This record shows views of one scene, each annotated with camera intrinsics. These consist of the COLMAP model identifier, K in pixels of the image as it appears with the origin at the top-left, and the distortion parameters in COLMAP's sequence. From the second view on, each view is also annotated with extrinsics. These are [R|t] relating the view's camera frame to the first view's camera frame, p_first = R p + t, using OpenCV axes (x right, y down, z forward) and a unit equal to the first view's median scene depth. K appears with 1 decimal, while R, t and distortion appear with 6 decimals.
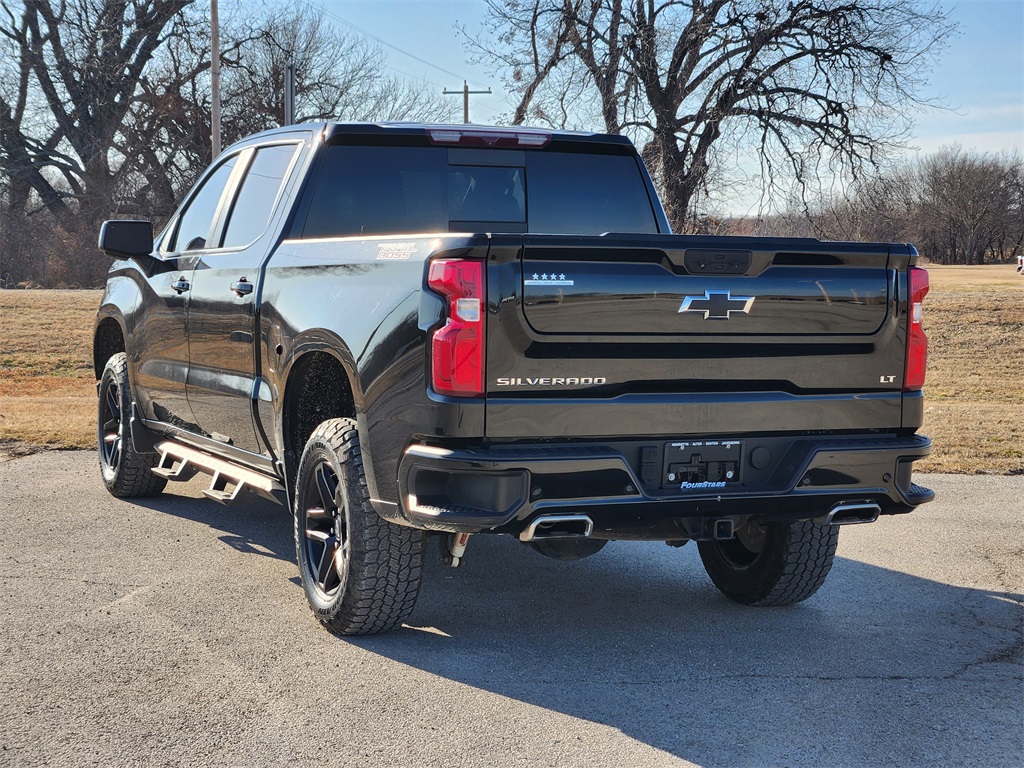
lens RADIAL K [[1849.3, 0, 510.0], [0, 1849.3, 381.8], [0, 0, 1]] dist [-0.007343, 0.000000]
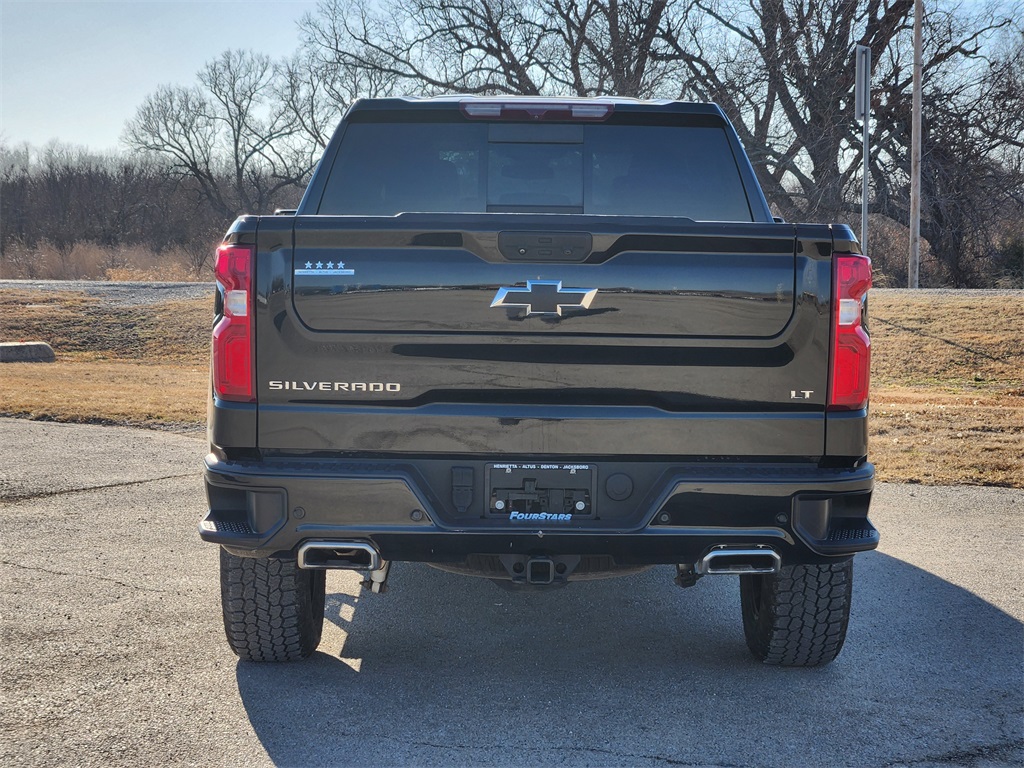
lens RADIAL K [[1849.3, 0, 486.9], [0, 1849.3, 385.1], [0, 0, 1]] dist [-0.007343, 0.000000]
pose [[0.921057, 0.024895, -0.388631, 0.407440], [-0.023664, 0.999688, 0.007953, -0.009120], [0.388708, 0.001871, 0.921359, 0.226683]]
